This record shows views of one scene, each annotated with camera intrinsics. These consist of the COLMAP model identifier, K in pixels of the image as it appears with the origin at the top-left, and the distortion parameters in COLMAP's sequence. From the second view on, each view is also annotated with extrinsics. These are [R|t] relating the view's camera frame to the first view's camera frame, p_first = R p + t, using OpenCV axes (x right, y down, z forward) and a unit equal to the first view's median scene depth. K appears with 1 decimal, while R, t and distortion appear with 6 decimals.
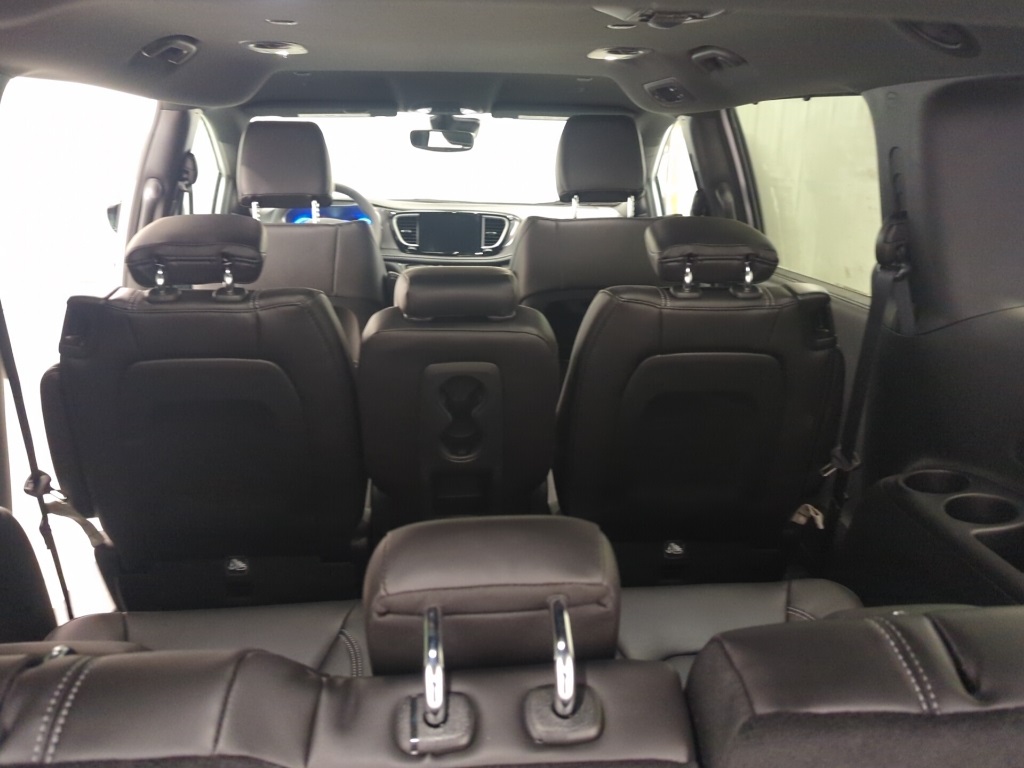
lens RADIAL K [[828.4, 0, 516.6], [0, 828.4, 382.9], [0, 0, 1]] dist [0.075465, -0.070238]
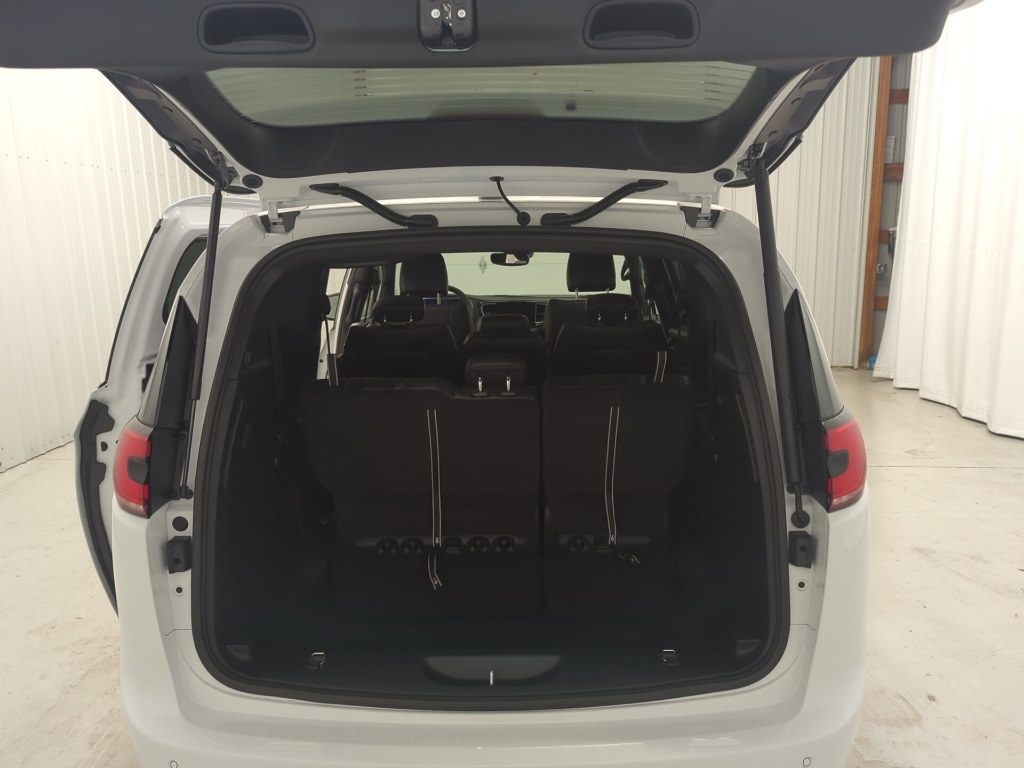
lens RADIAL K [[828.4, 0, 516.6], [0, 828.4, 382.9], [0, 0, 1]] dist [0.075465, -0.070238]
pose [[0.993703, -0.005950, -0.111885, 0.149235], [-0.008300, 0.991936, -0.126466, 0.227947], [0.111735, 0.126598, 0.985641, -0.843491]]
